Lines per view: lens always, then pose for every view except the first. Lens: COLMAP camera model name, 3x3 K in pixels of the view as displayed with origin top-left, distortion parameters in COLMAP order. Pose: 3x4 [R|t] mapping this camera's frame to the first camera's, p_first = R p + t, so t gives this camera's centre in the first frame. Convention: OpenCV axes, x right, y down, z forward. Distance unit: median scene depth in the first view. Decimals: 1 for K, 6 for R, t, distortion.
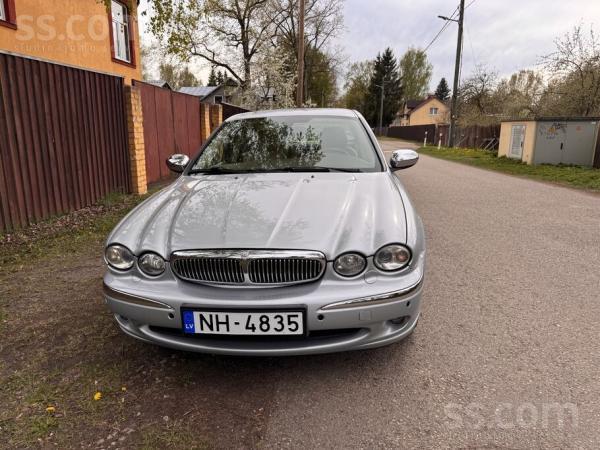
lens RADIAL K [[465.0, 0, 303.4], [0, 465.0, 223.9], [0, 0, 1]] dist [0.051658, -0.059194]
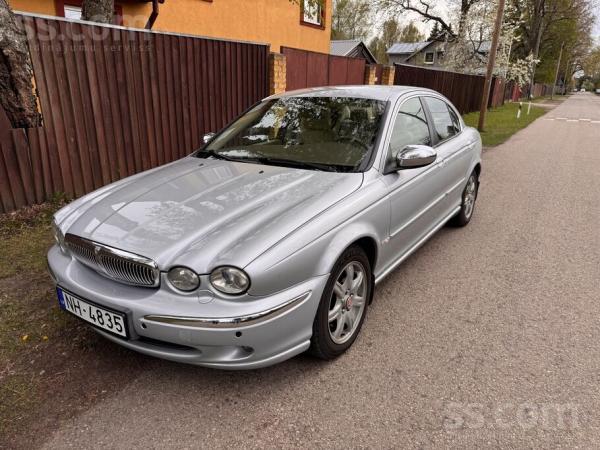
lens RADIAL K [[465.0, 0, 303.4], [0, 465.0, 223.9], [0, 0, 1]] dist [0.051658, -0.059194]
pose [[0.870576, 0.157152, -0.466263, 0.248021], [-0.112928, 0.986143, 0.121525, -0.055595], [0.478900, -0.053143, 0.876260, 0.099266]]
